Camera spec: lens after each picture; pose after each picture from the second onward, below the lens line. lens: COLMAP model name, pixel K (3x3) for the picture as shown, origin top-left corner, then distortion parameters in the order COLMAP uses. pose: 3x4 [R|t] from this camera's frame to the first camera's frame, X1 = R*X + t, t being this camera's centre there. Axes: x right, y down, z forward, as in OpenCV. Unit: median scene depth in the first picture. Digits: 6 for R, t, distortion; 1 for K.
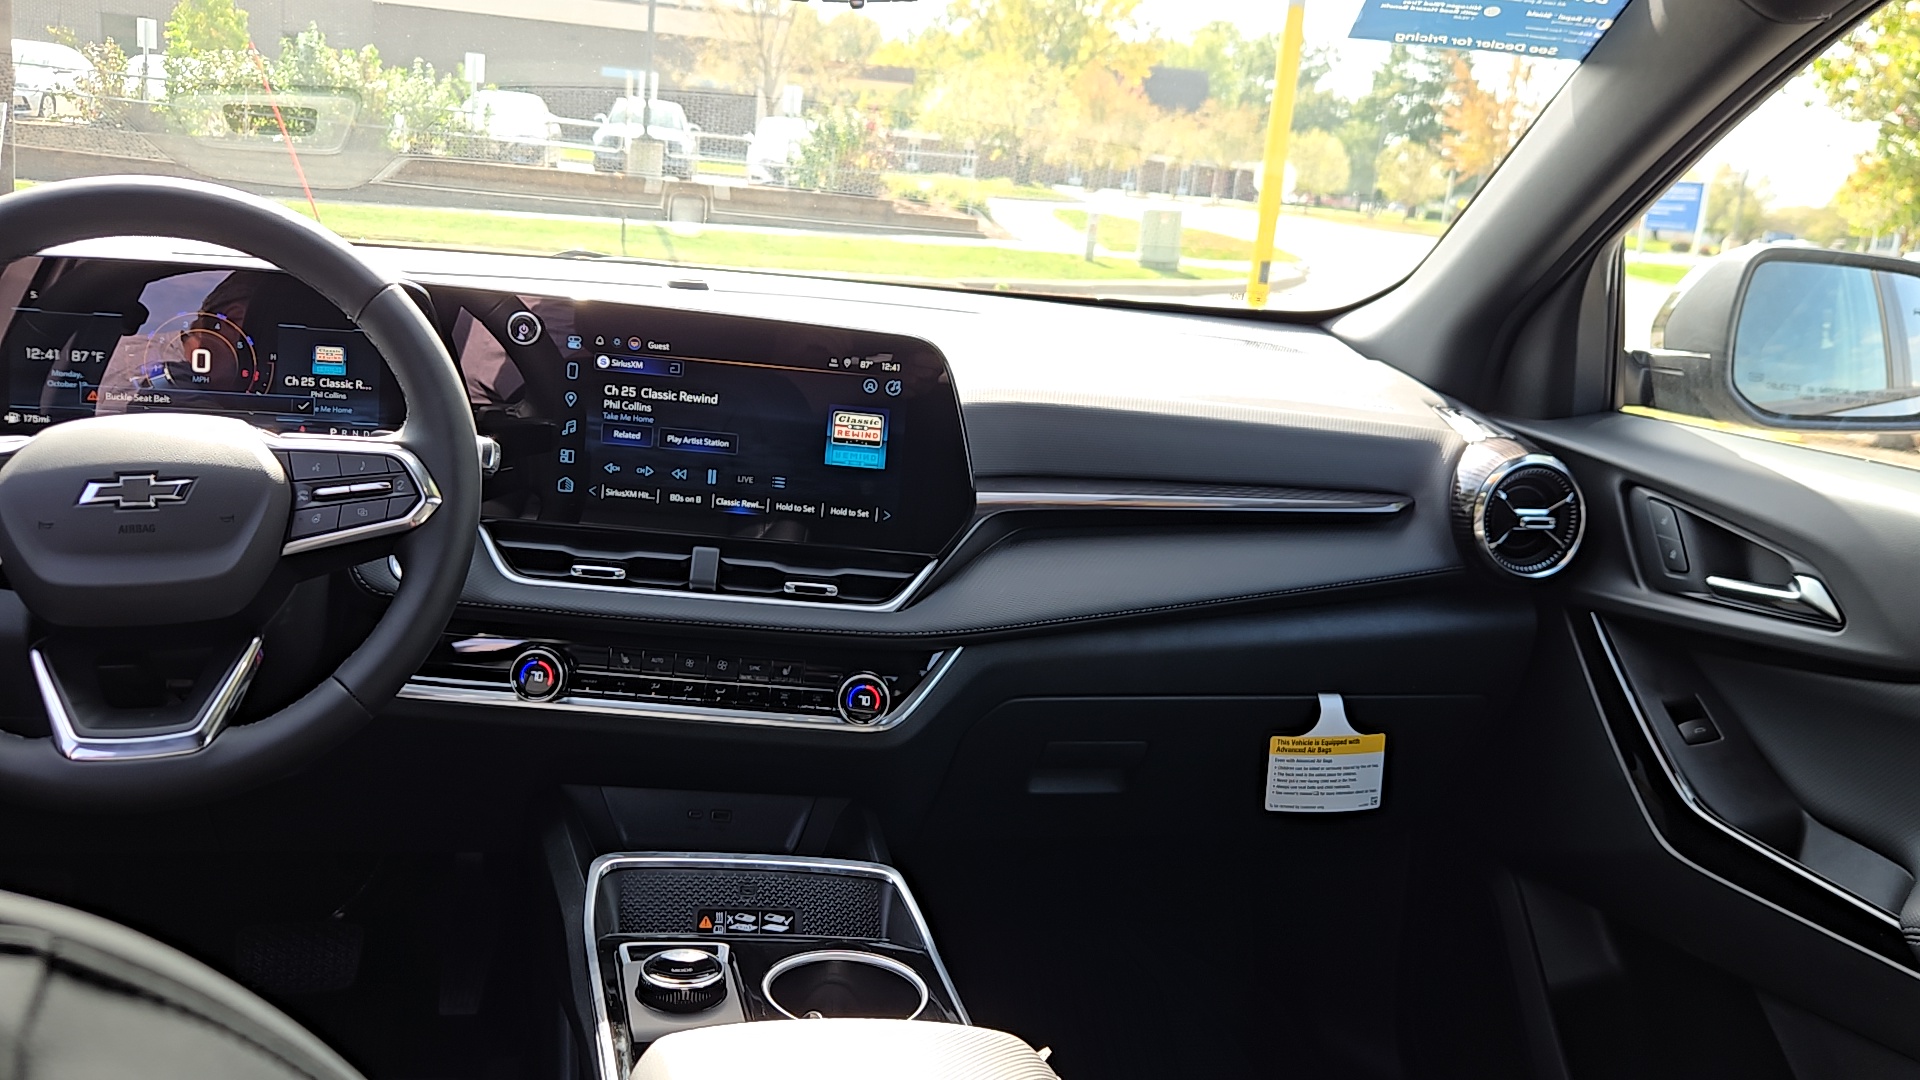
lens RADIAL K [[1579.2, 0, 933.7], [0, 1579.2, 543.6], [0, 0, 1]] dist [0.002881, 0.003468]
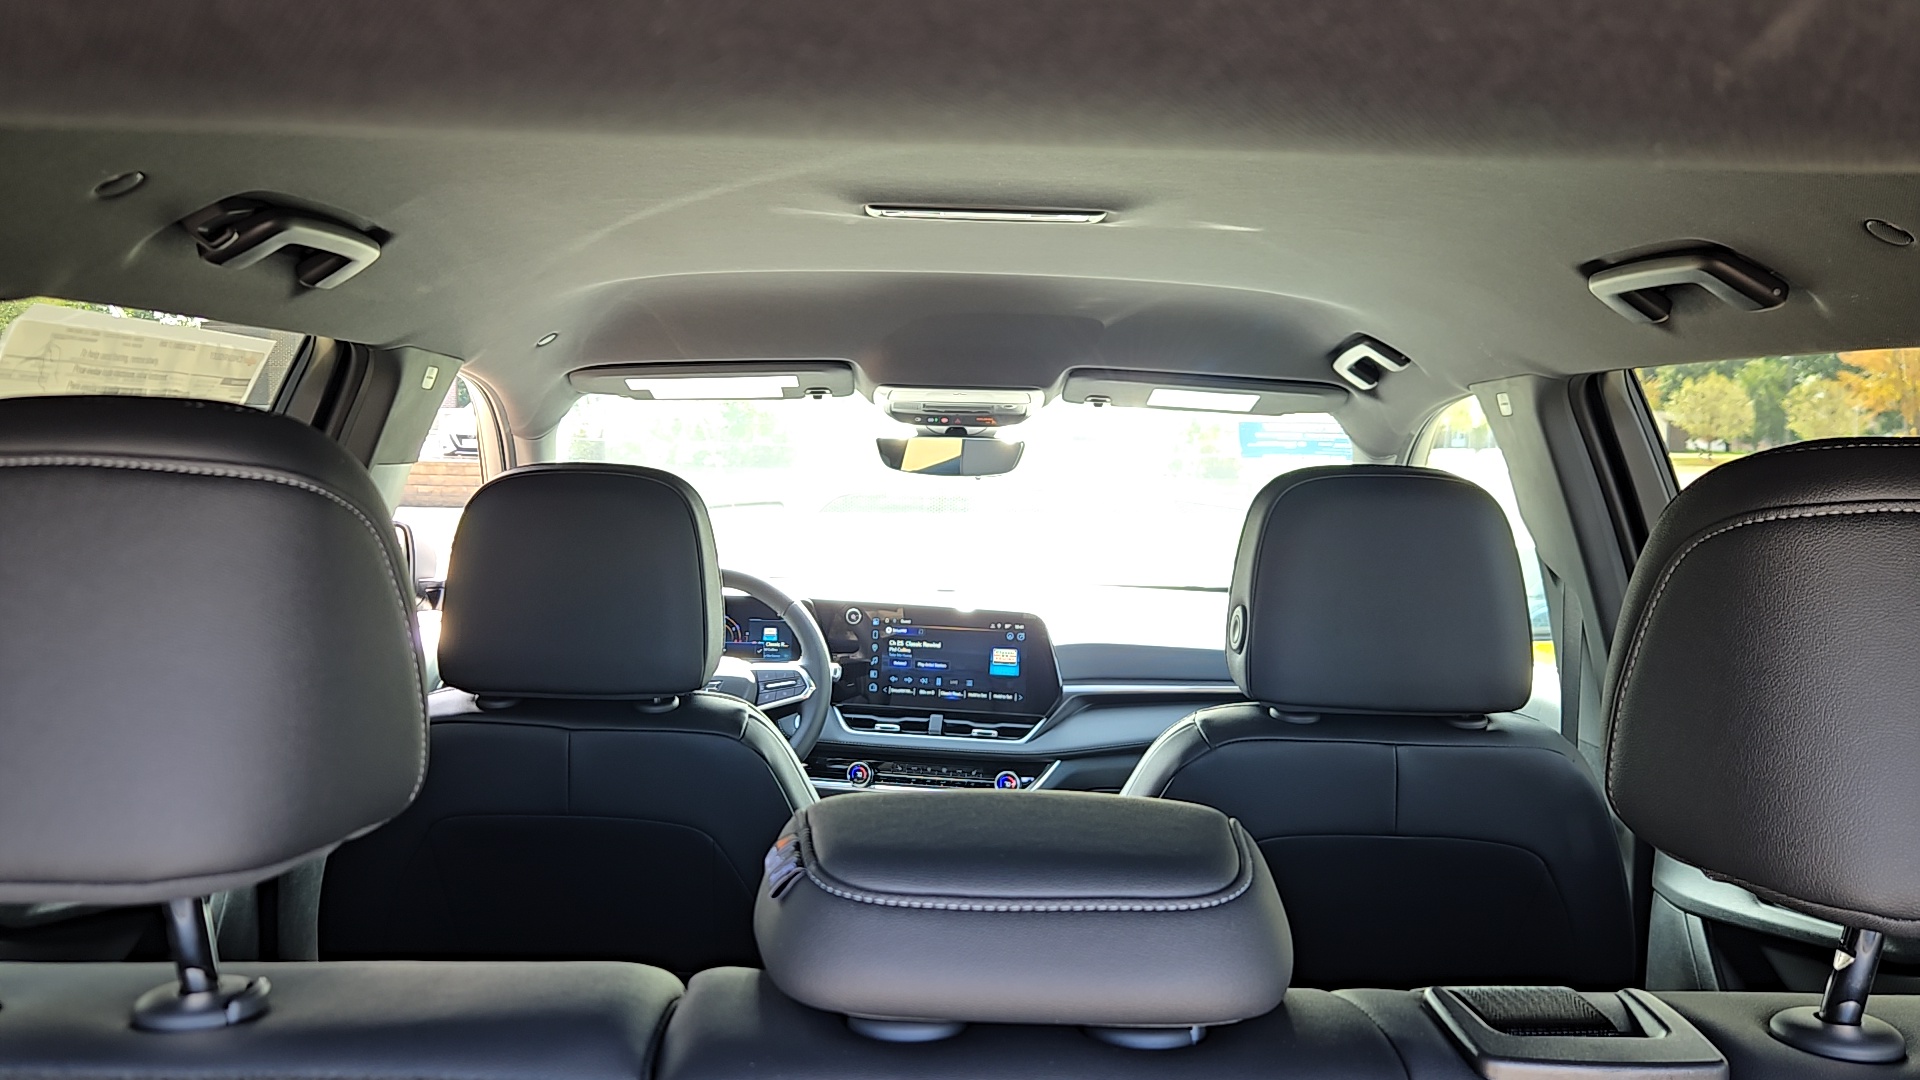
lens RADIAL K [[1647.3, 0, 959.0], [0, 1647.3, 528.6], [0, 0, 1]] dist [-0.017106, 0.003710]
pose [[0.971832, -0.055027, -0.229159, 0.410564], [0.012859, 0.983292, -0.181580, 0.160058], [0.235322, 0.173518, 0.956303, -1.166100]]
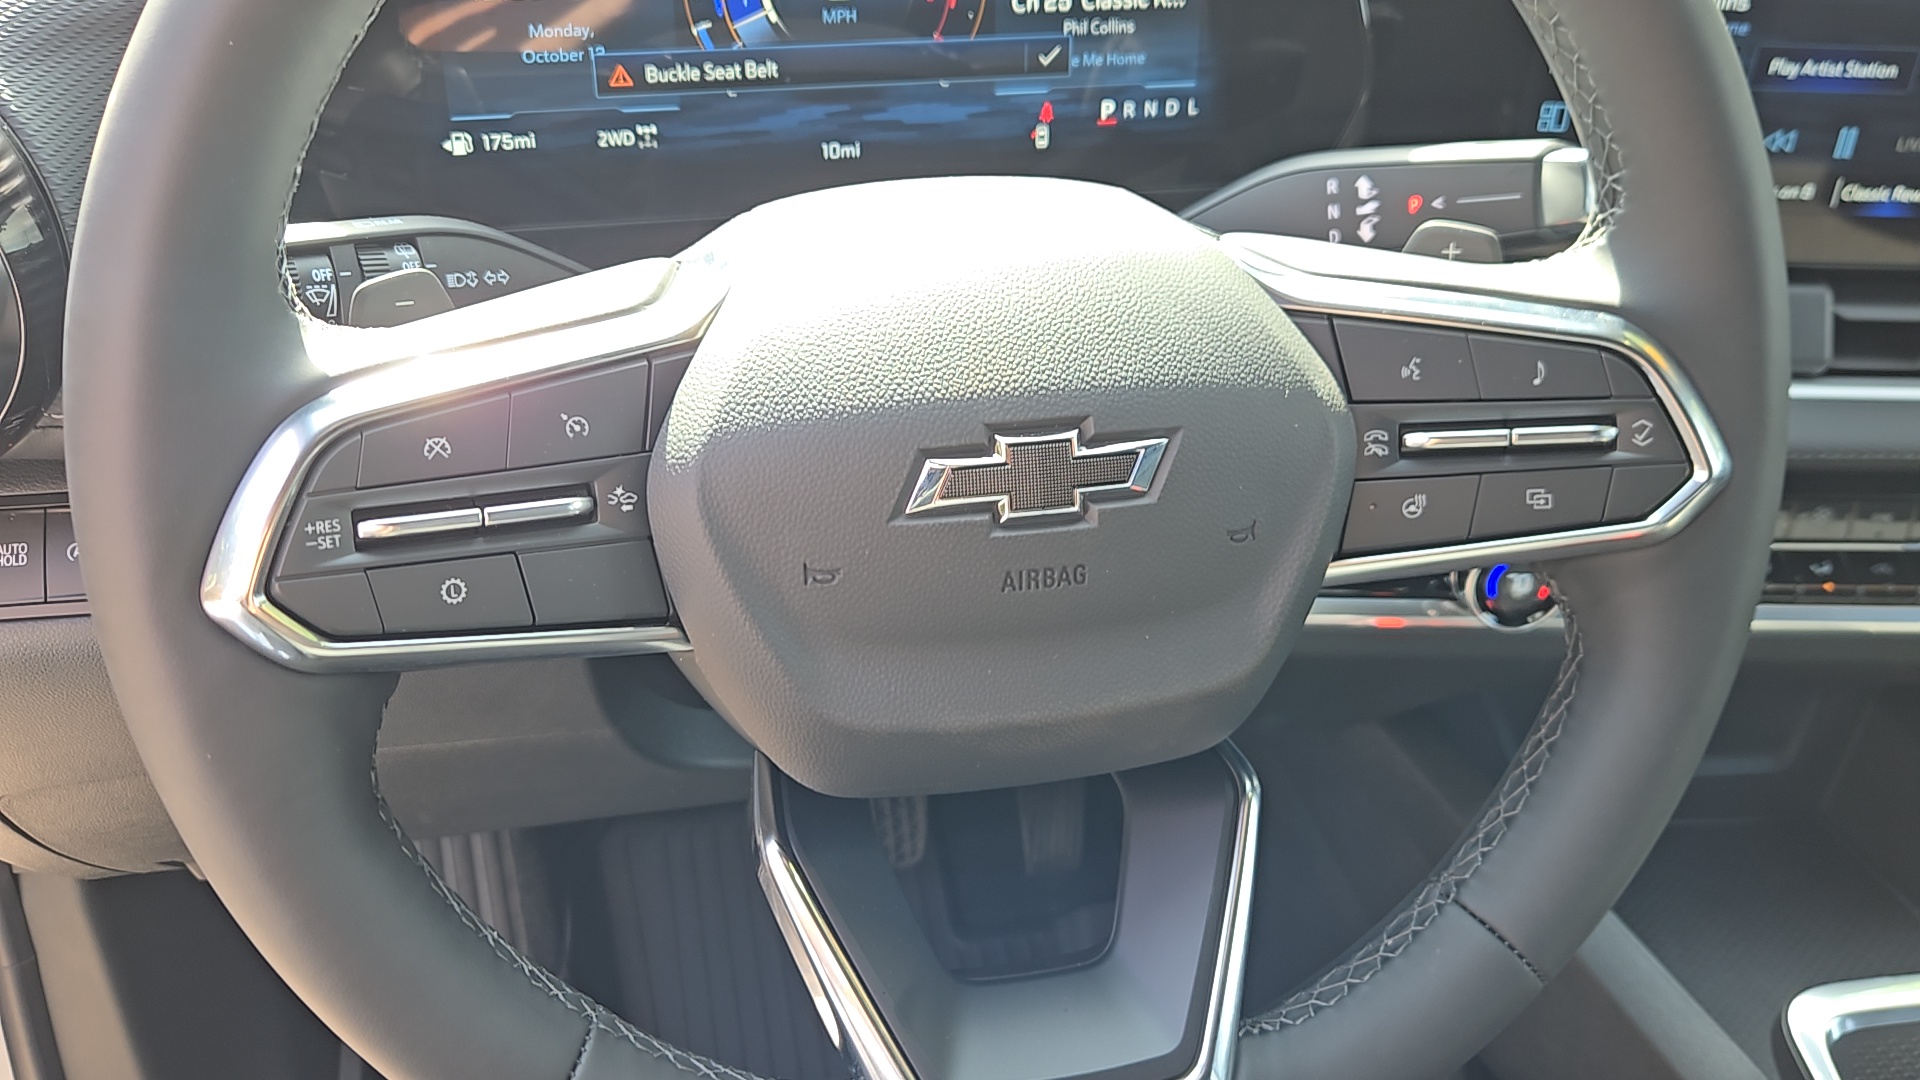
lens RADIAL K [[1647.3, 0, 959.0], [0, 1647.3, 528.6], [0, 0, 1]] dist [-0.017106, 0.003710]
pose [[0.998070, -0.041933, -0.045808, -0.391737], [0.055152, 0.937580, 0.343368, -0.118275], [0.028550, -0.345231, 0.938083, 0.493166]]
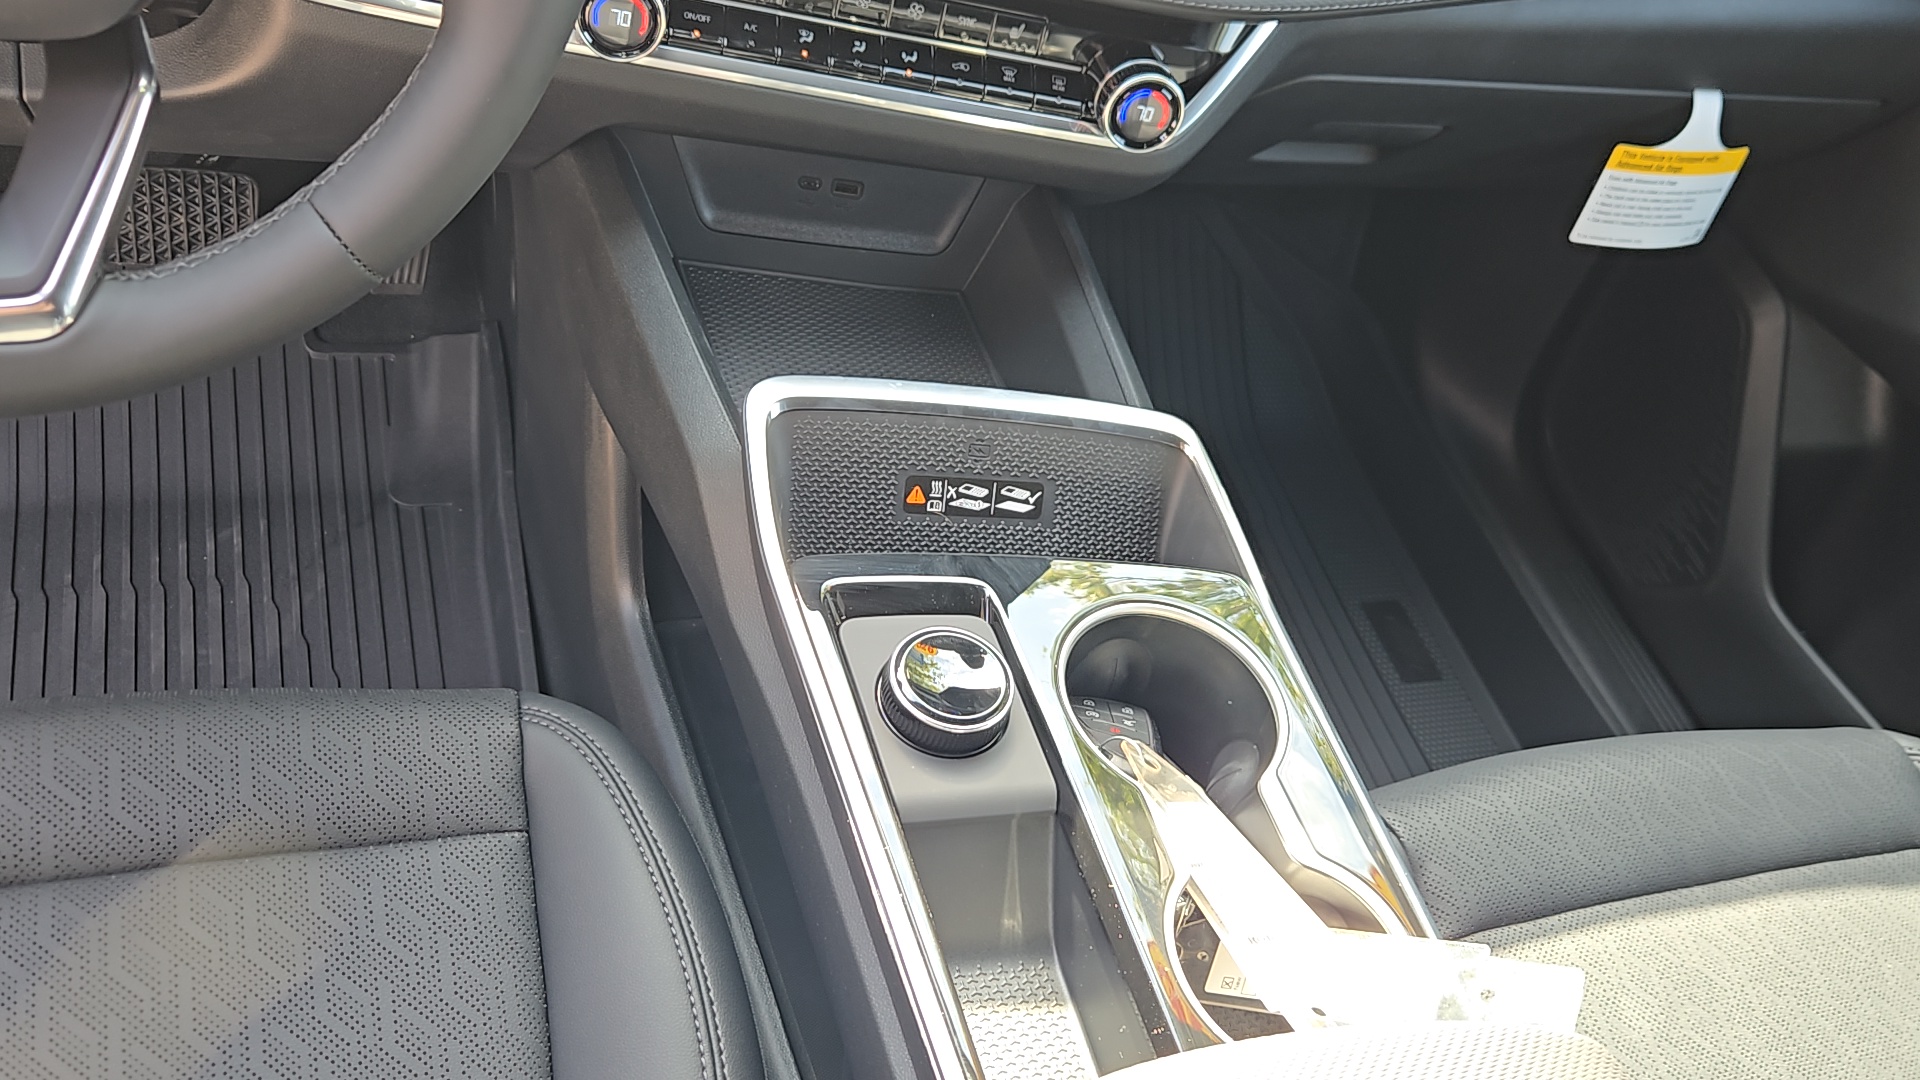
lens RADIAL K [[1614.9, 0, 952.5], [0, 1614.9, 539.2], [0, 0, 1]] dist [0.000982, -0.005000]
pose [[0.983245, 0.073957, 0.166611, -0.208958], [-0.157953, 0.801905, 0.576194, -0.119491], [-0.090992, -0.592857, 0.800151, 0.387736]]
